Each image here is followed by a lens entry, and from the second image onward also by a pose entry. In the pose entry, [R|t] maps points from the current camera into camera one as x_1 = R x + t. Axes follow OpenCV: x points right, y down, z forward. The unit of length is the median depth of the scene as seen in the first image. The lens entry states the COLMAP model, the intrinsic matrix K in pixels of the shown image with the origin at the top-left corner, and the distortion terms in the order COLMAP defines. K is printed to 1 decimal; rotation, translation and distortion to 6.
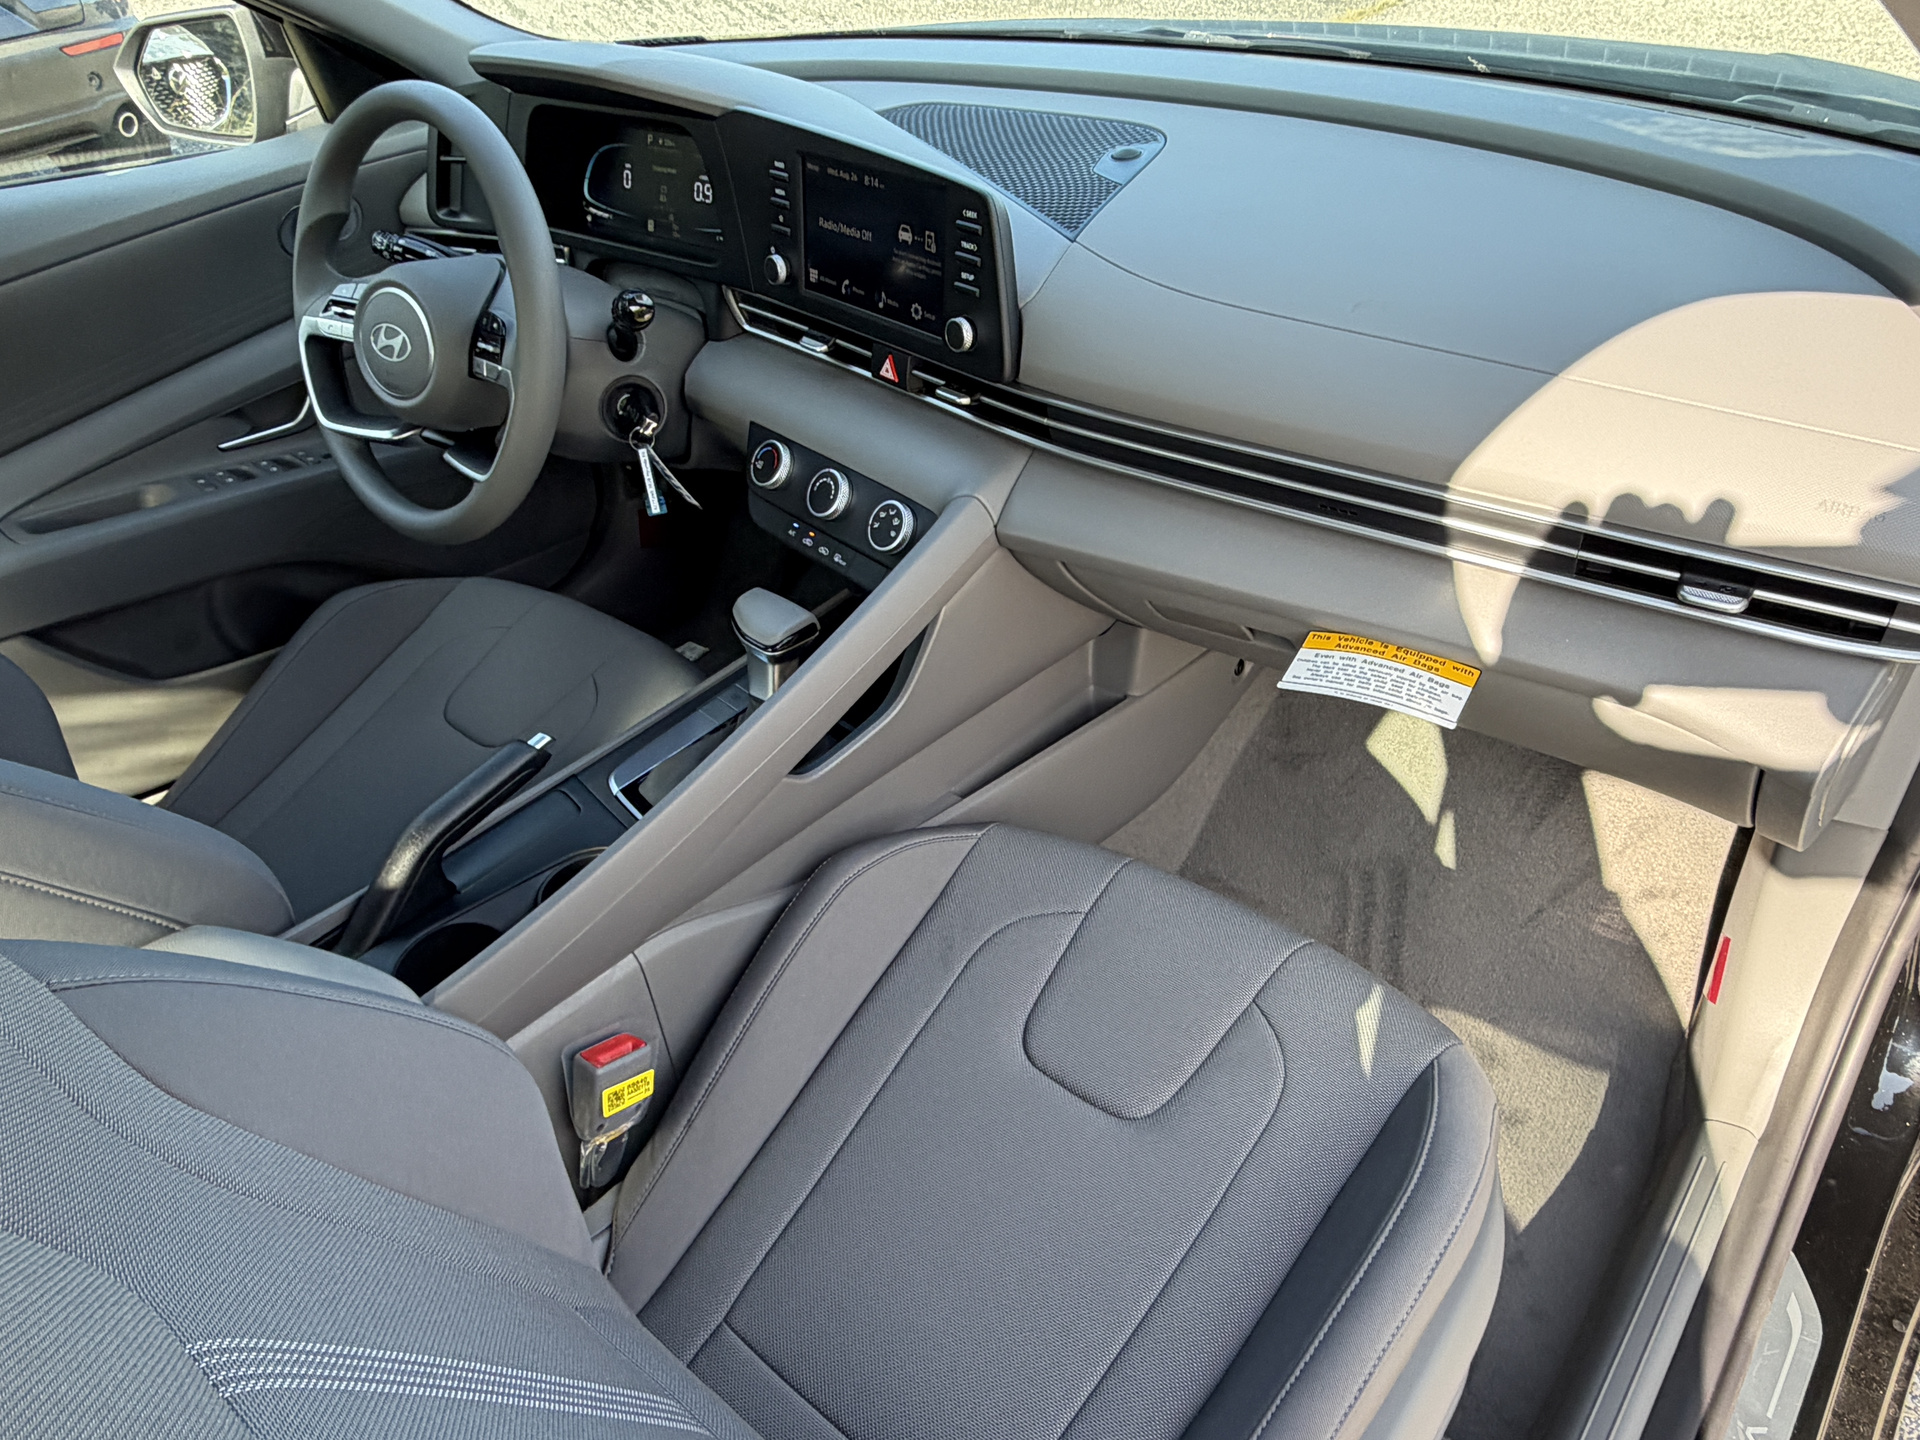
lens RADIAL K [[1329.9, 0, 947.4], [0, 1329.9, 722.5], [0, 0, 1]] dist [0.007547, 0.002958]
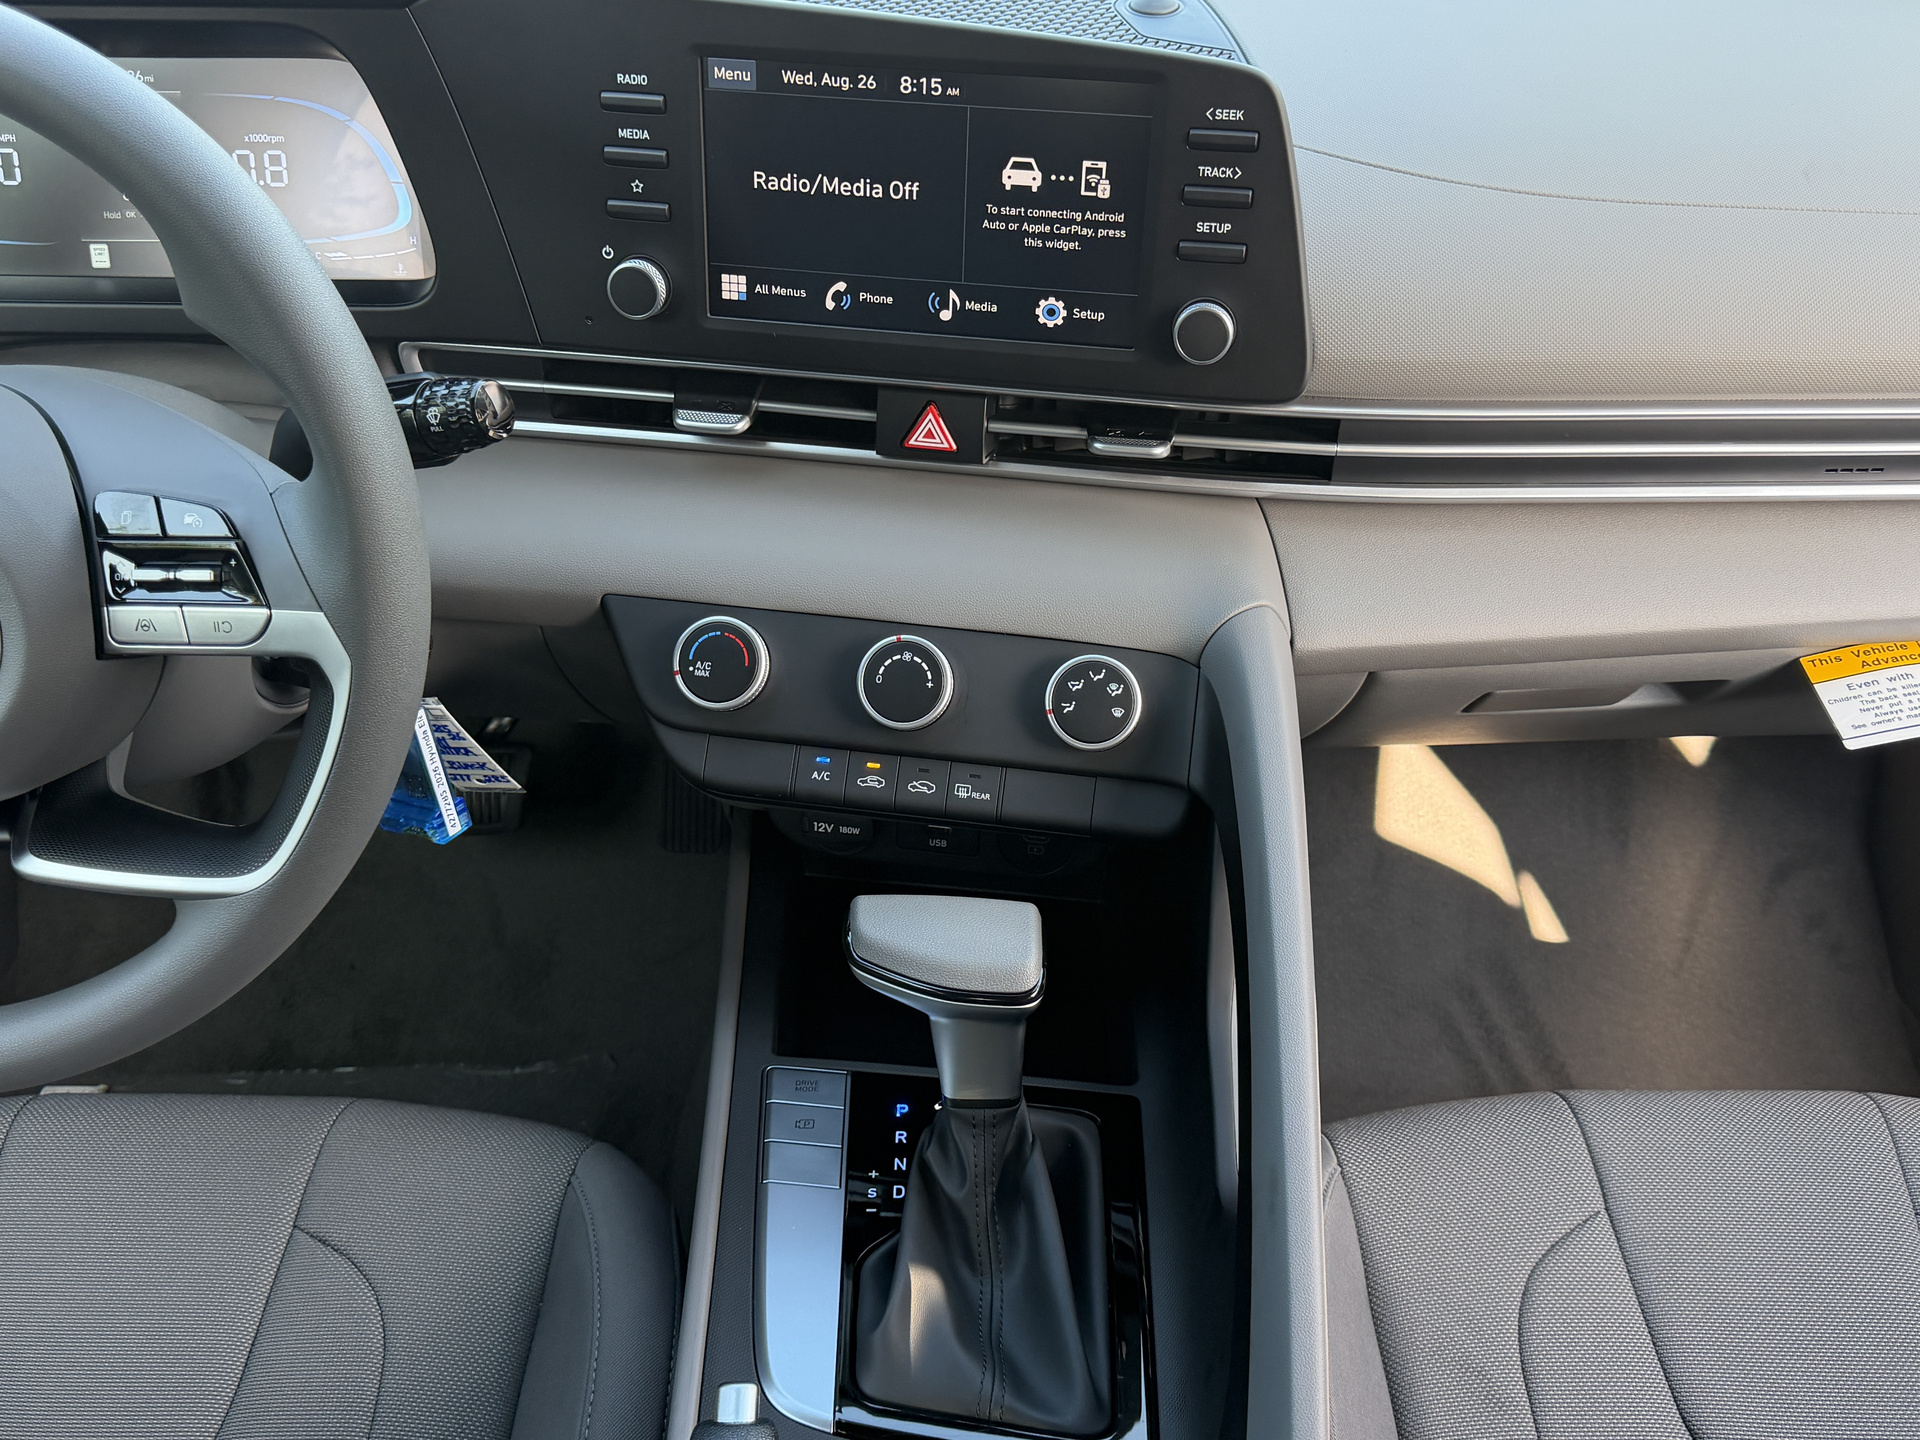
lens RADIAL K [[1820.3, 0, 960.0], [0, 1820.3, 720.0], [0, 0, 1]] dist [0.177534, -0.409966]
pose [[0.761479, -0.294479, 0.577436, -0.494281], [0.329633, 0.942978, 0.046203, -0.184319], [-0.558115, 0.155159, 0.815128, 0.404682]]
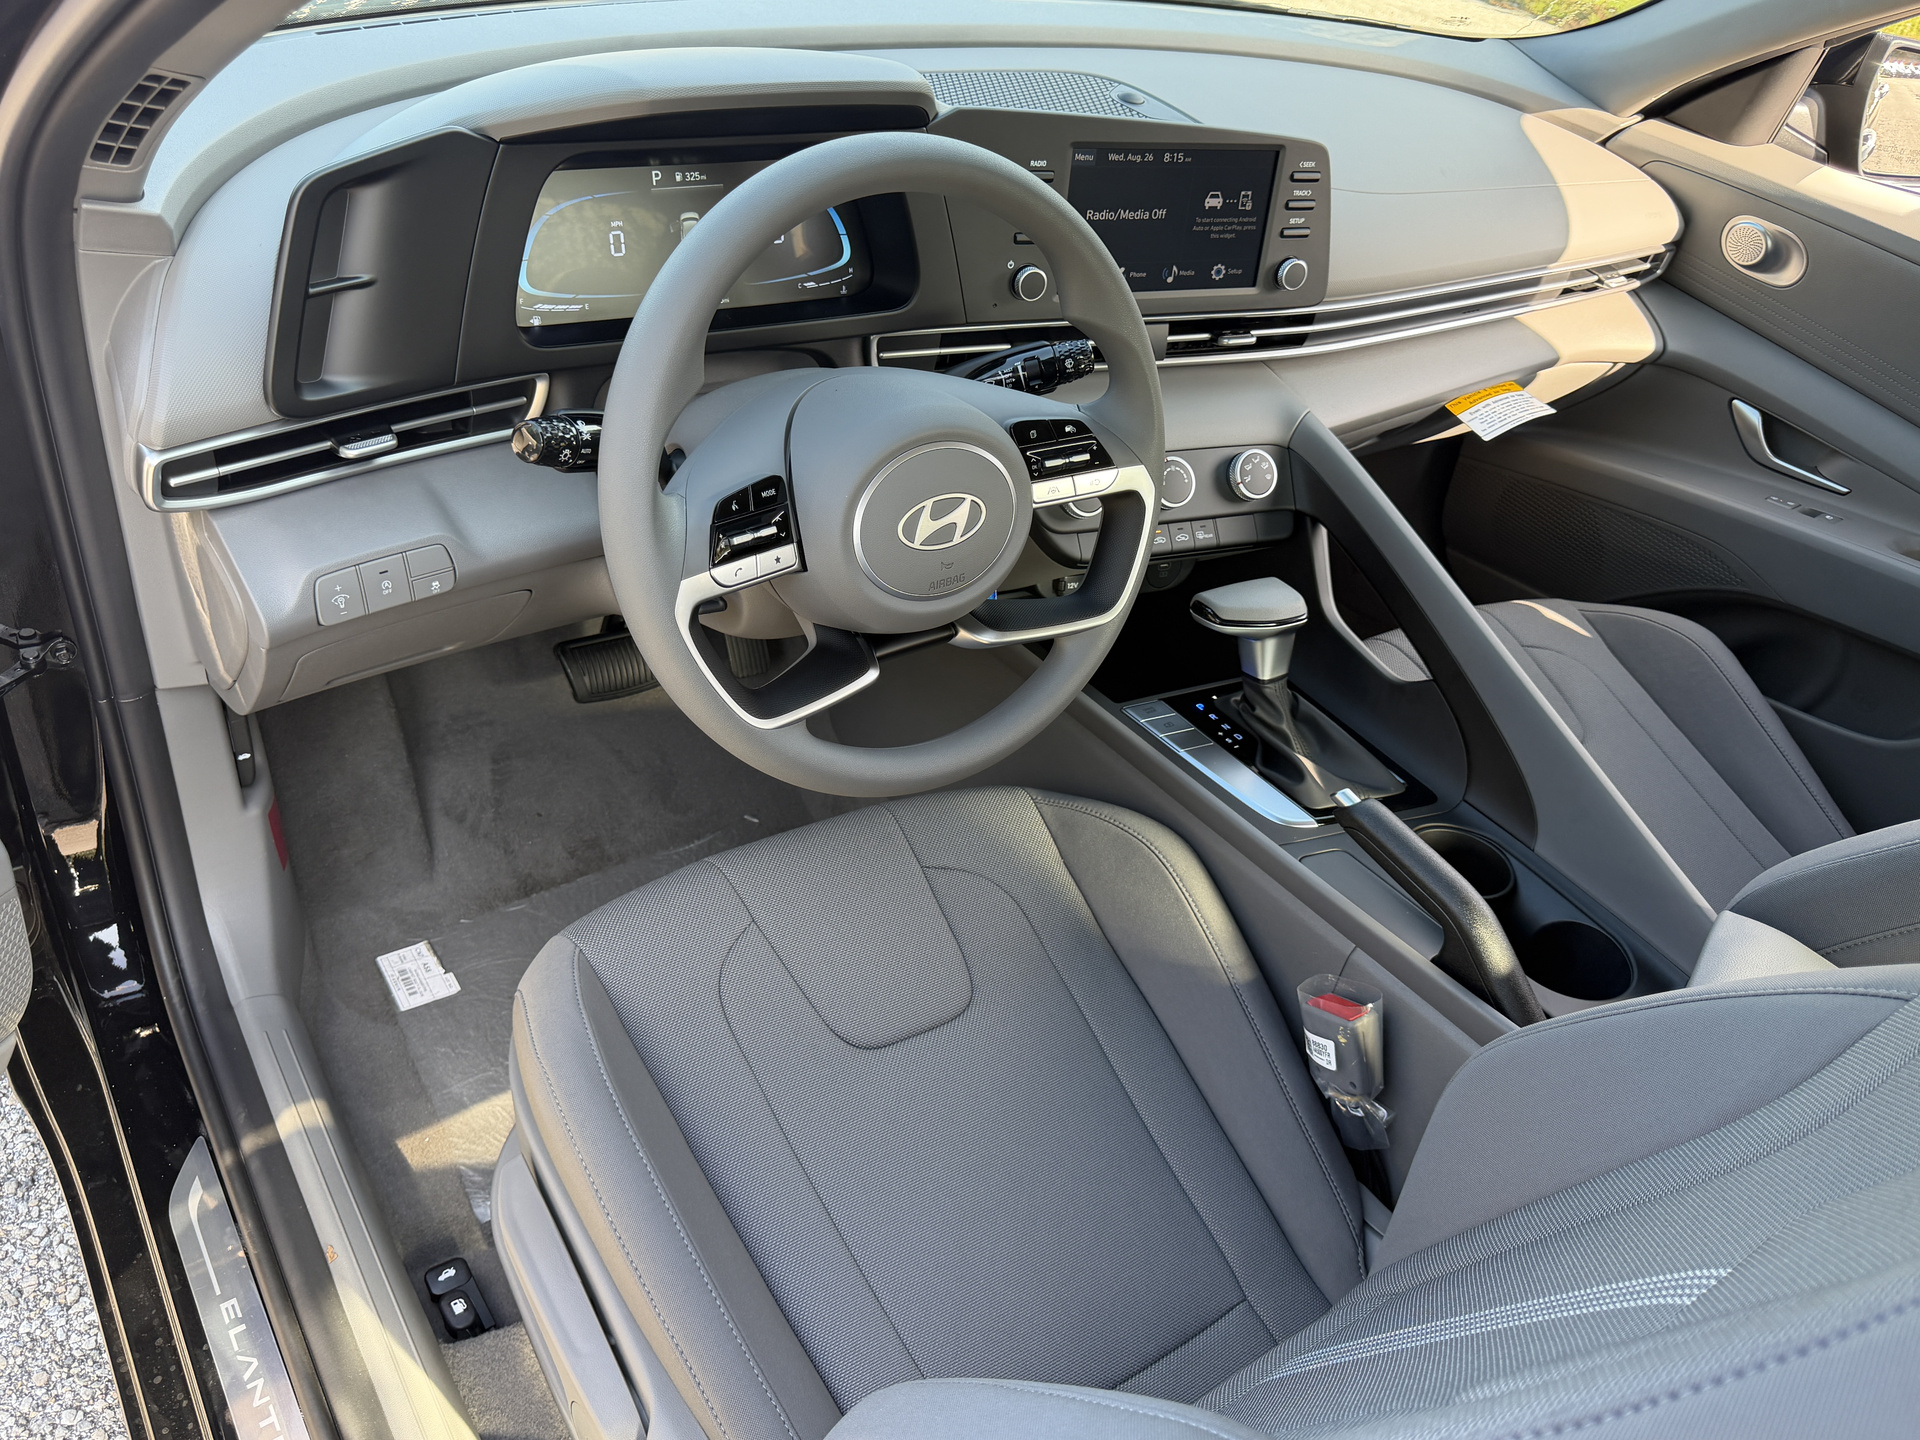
lens RADIAL K [[1476.8, 0, 967.6], [0, 1476.8, 723.5], [0, 0, 1]] dist [0.137940, -0.303878]
pose [[0.255429, -0.483965, 0.836979, -1.130129], [0.440253, 0.828958, 0.344971, -0.468374], [-0.860775, 0.280367, 0.424807, 0.716012]]
